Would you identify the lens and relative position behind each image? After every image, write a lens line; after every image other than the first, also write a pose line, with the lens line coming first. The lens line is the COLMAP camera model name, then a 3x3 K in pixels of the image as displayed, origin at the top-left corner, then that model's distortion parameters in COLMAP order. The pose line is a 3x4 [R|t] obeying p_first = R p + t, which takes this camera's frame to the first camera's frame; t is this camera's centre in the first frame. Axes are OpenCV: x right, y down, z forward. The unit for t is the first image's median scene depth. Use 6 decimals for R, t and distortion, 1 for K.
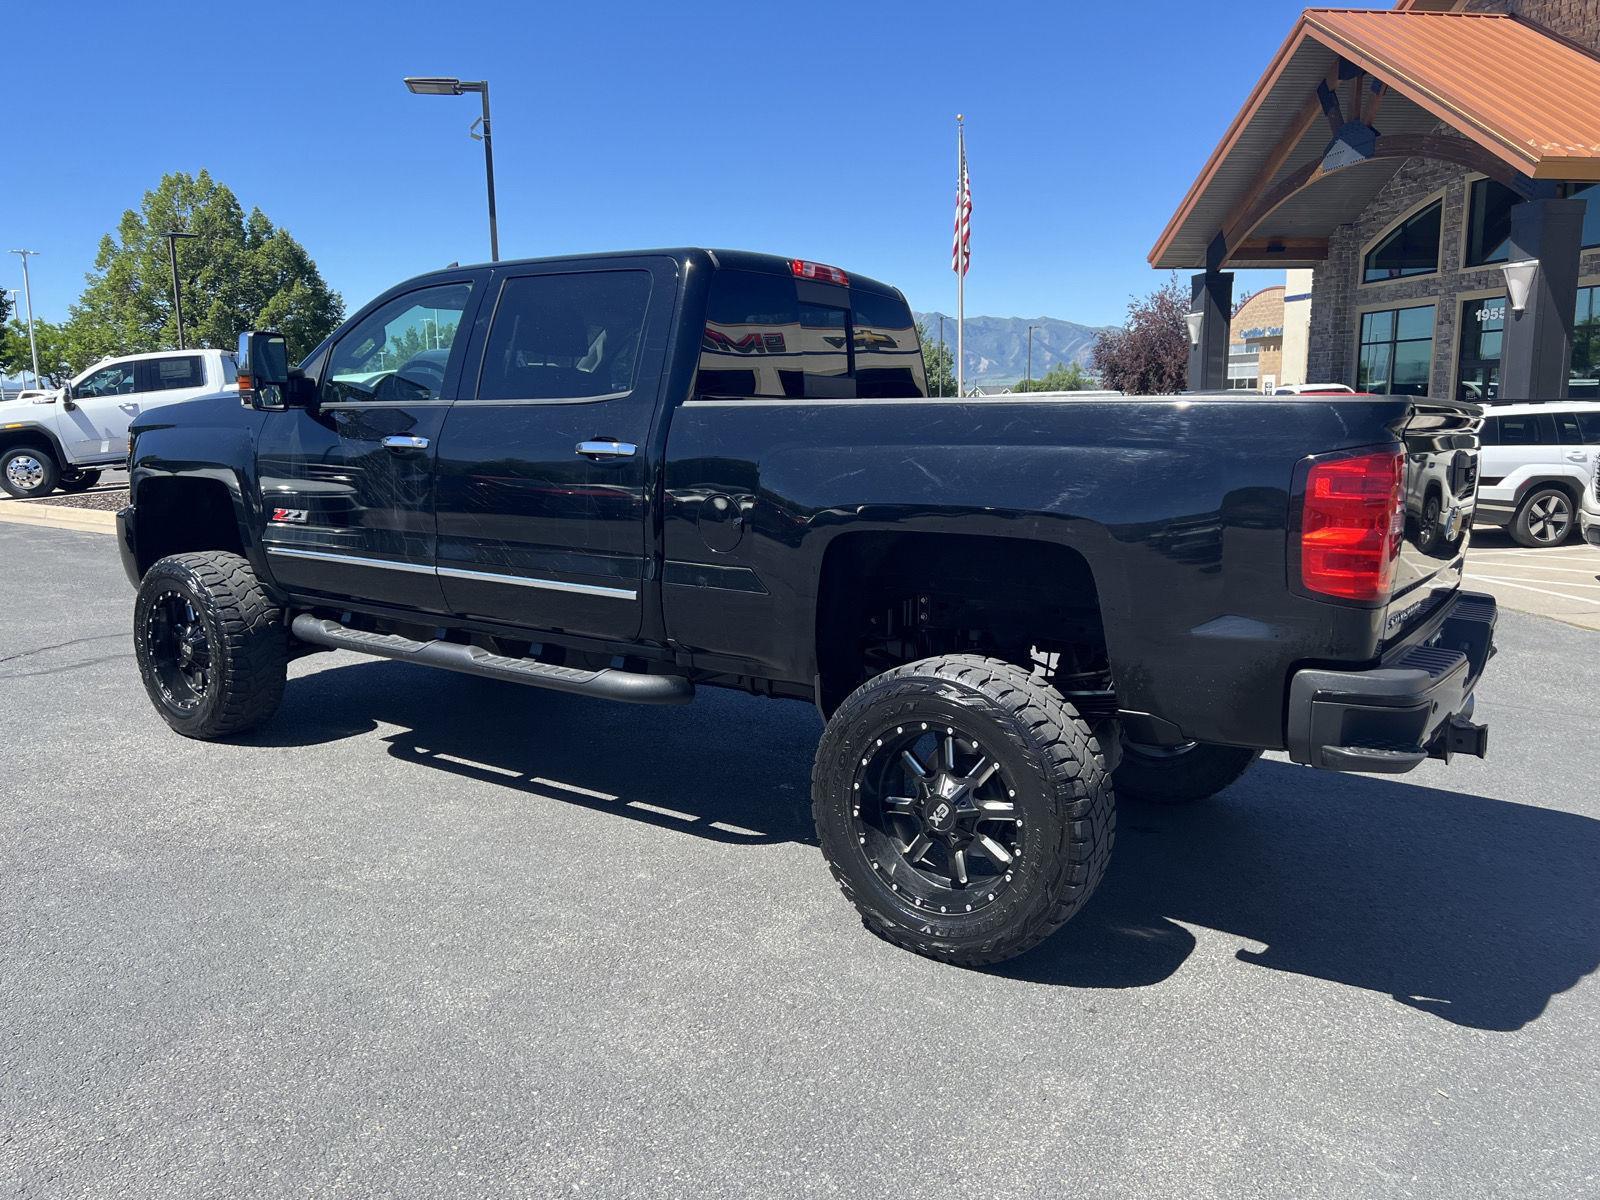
lens RADIAL K [[1204.2, 0, 808.3], [0, 1204.2, 605.9], [0, 0, 1]] dist [0.044483, -0.053787]
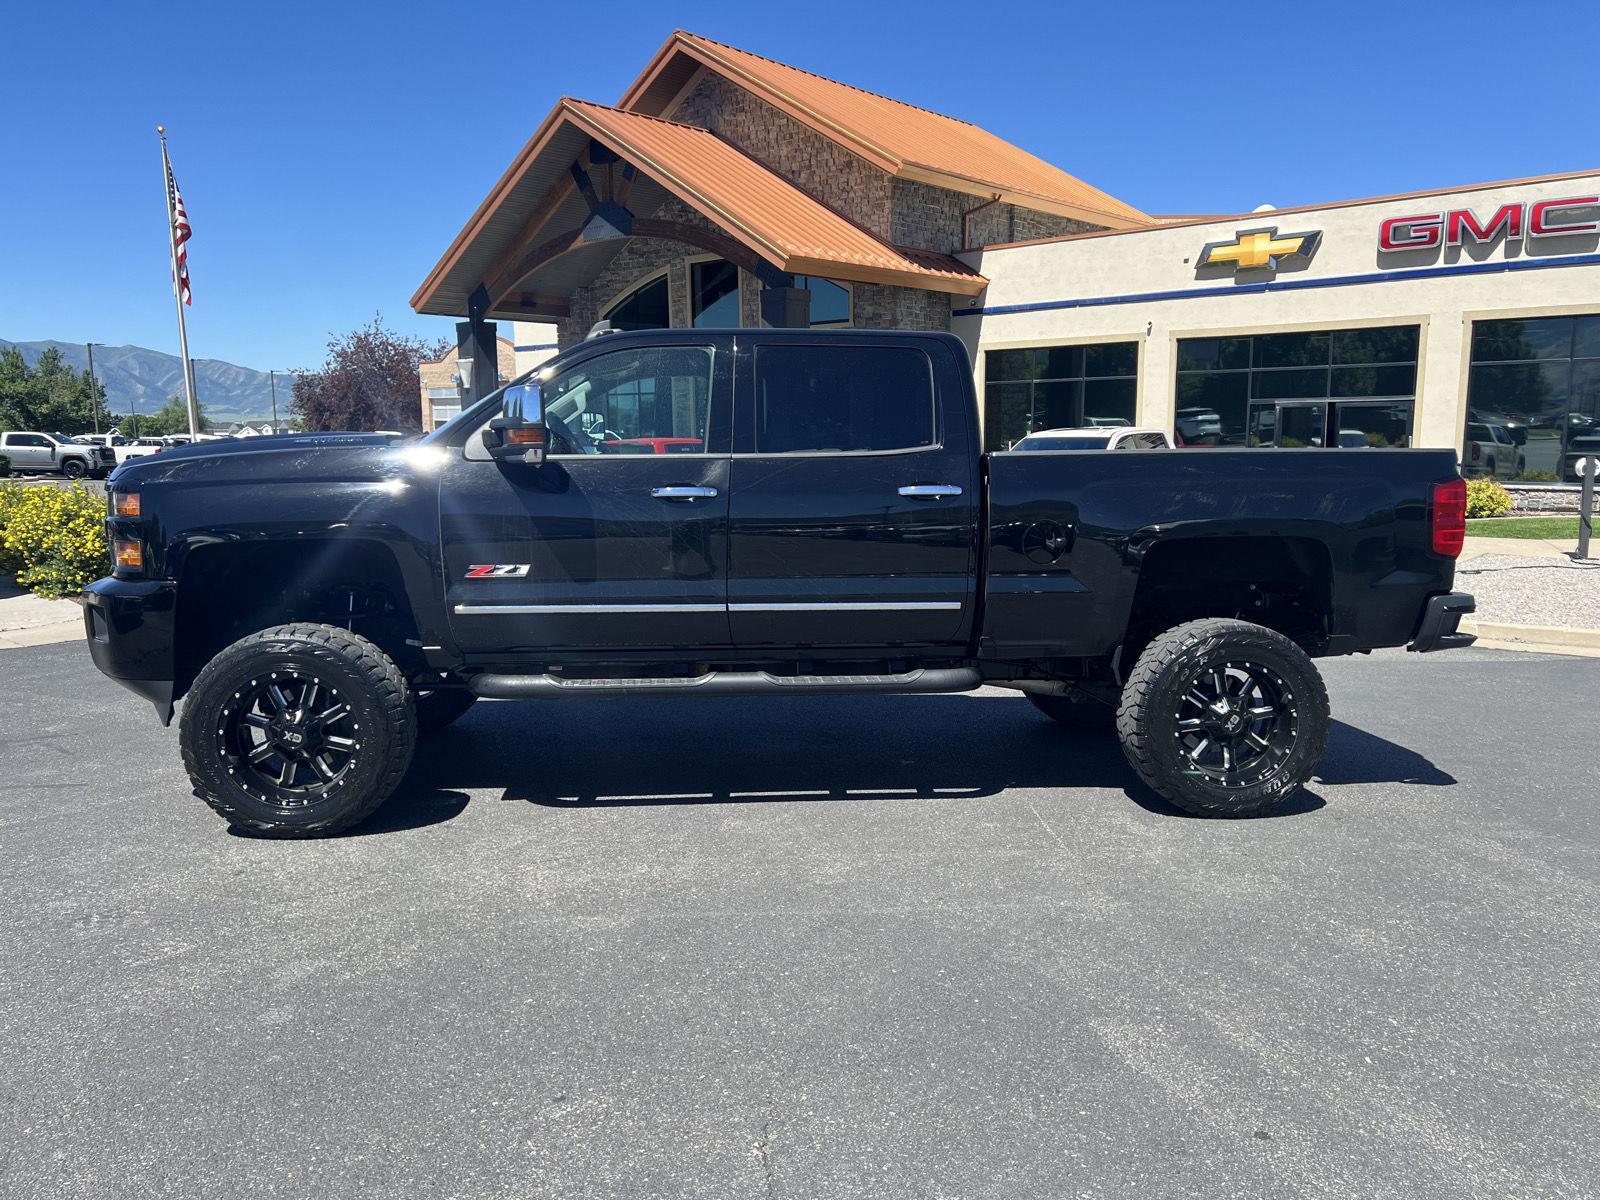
lens RADIAL K [[1204.2, 0, 808.8], [0, 1204.2, 607.6], [0, 0, 1]] dist [0.044483, -0.053787]
pose [[0.763938, -0.086713, 0.639437, -0.158639], [0.105875, 0.994344, 0.008352, -0.005067], [-0.636544, 0.061320, 0.768798, 0.019098]]
